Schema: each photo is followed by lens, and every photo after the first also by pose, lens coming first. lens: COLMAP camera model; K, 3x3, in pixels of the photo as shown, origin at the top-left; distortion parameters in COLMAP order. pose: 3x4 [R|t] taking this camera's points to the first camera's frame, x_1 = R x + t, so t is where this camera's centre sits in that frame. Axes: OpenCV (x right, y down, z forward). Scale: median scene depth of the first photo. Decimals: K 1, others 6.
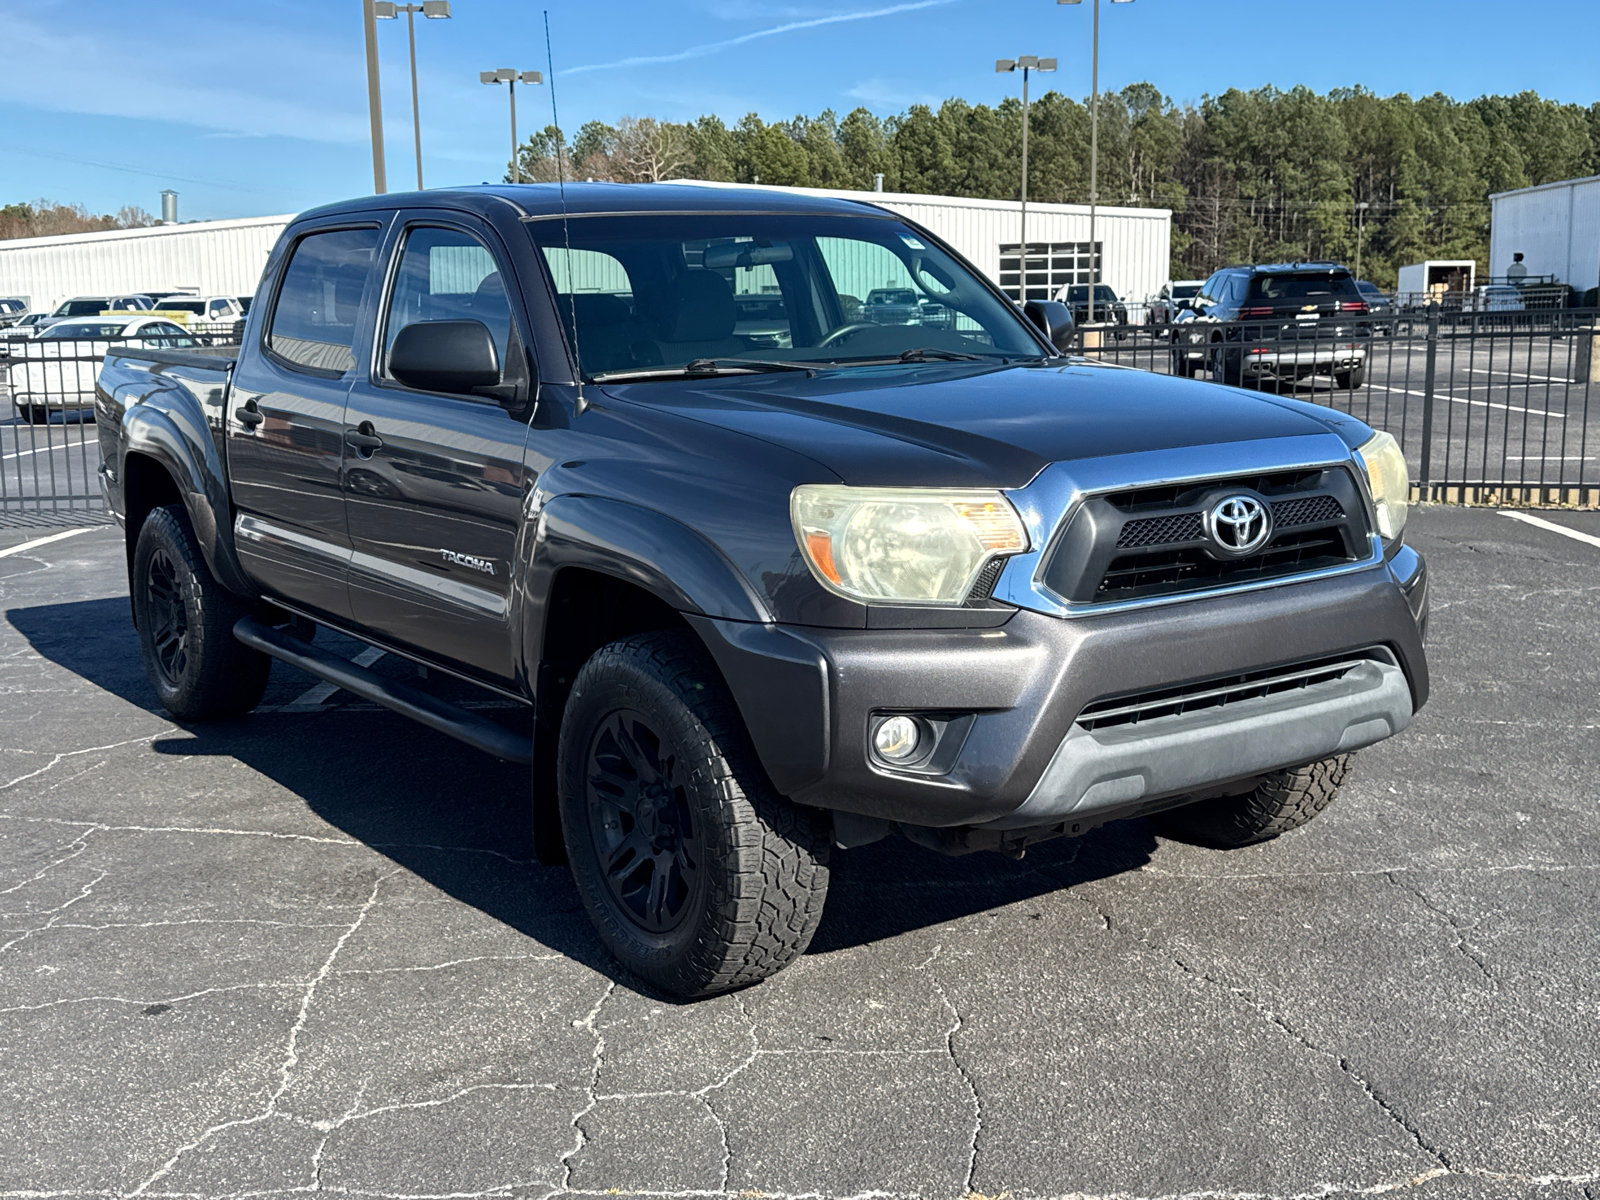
lens RADIAL K [[1817.2, 0, 800.0], [0, 1817.2, 600.0], [0, 0, 1]] dist [0.173707, -0.422466]
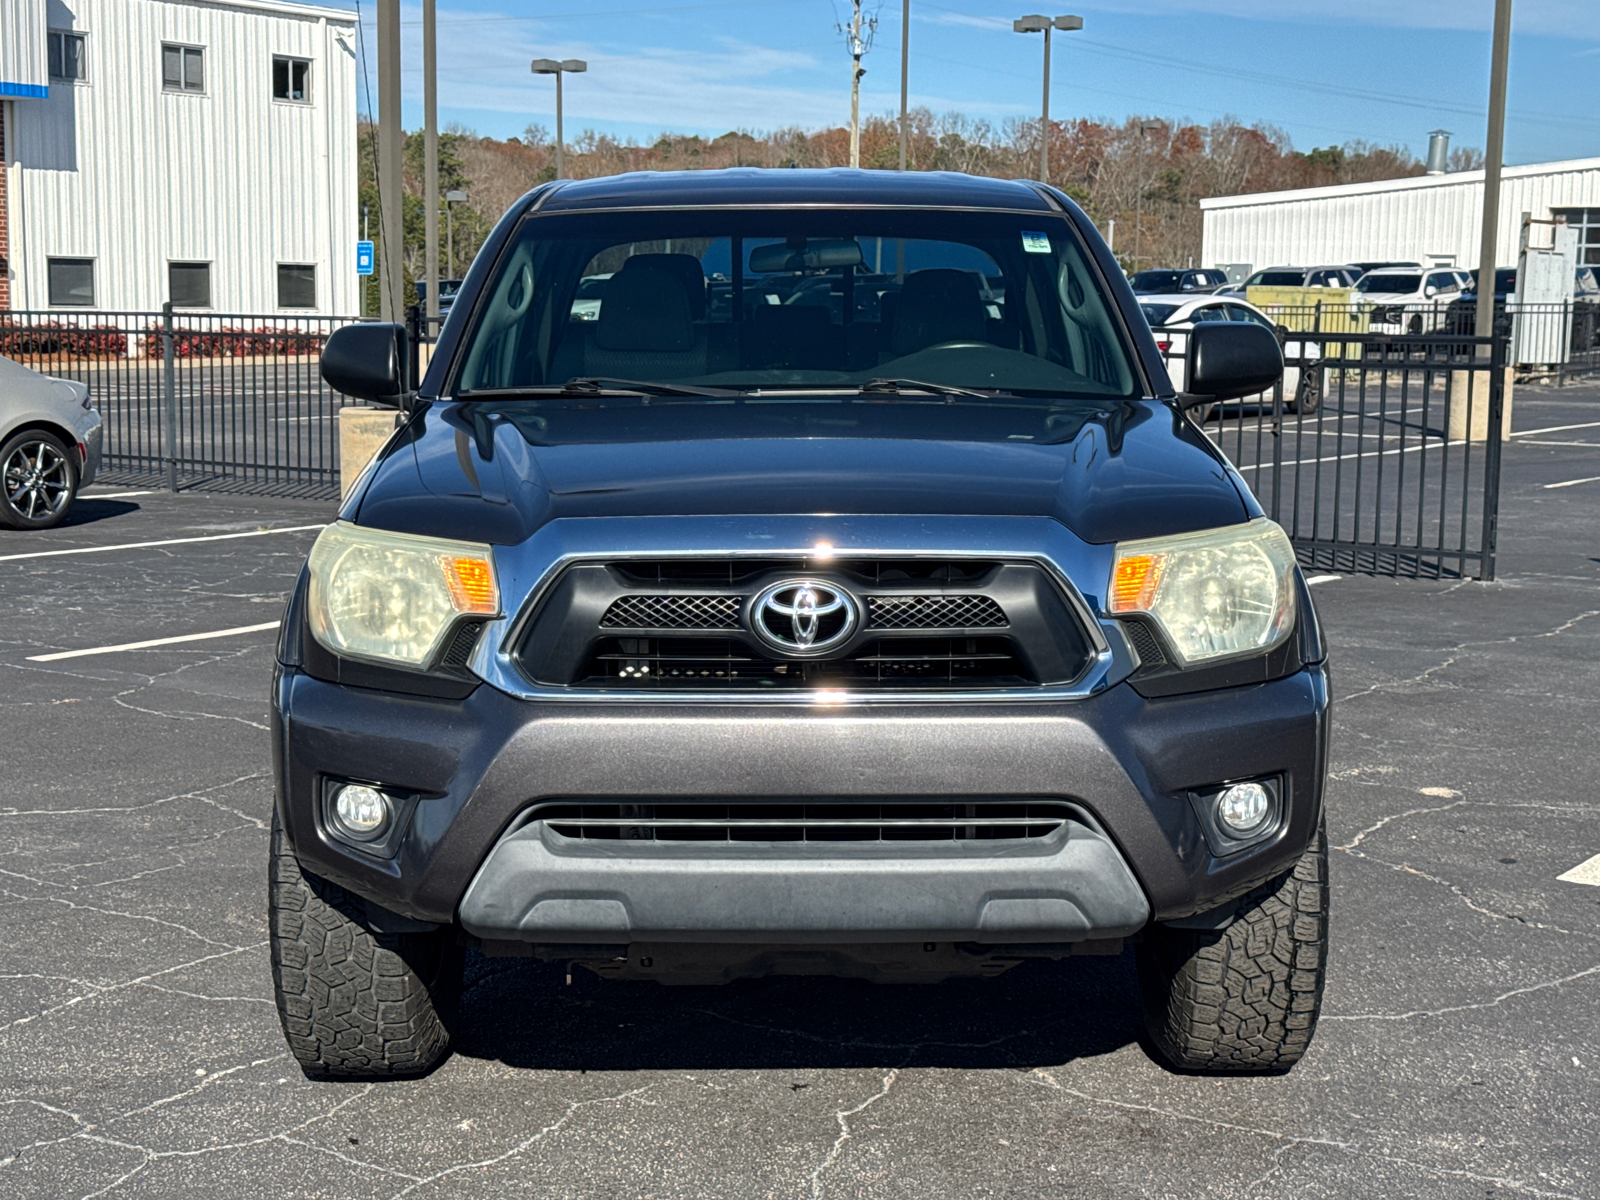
lens RADIAL K [[2440.4, 0, 800.0], [0, 2440.4, 600.0], [0, 0, 1]] dist [0.117398, -0.125355]
pose [[0.823173, 0.099706, -0.558968, 0.631539], [-0.115513, 0.993281, 0.007064, -0.042178], [0.555917, 0.058753, 0.829159, 0.084066]]
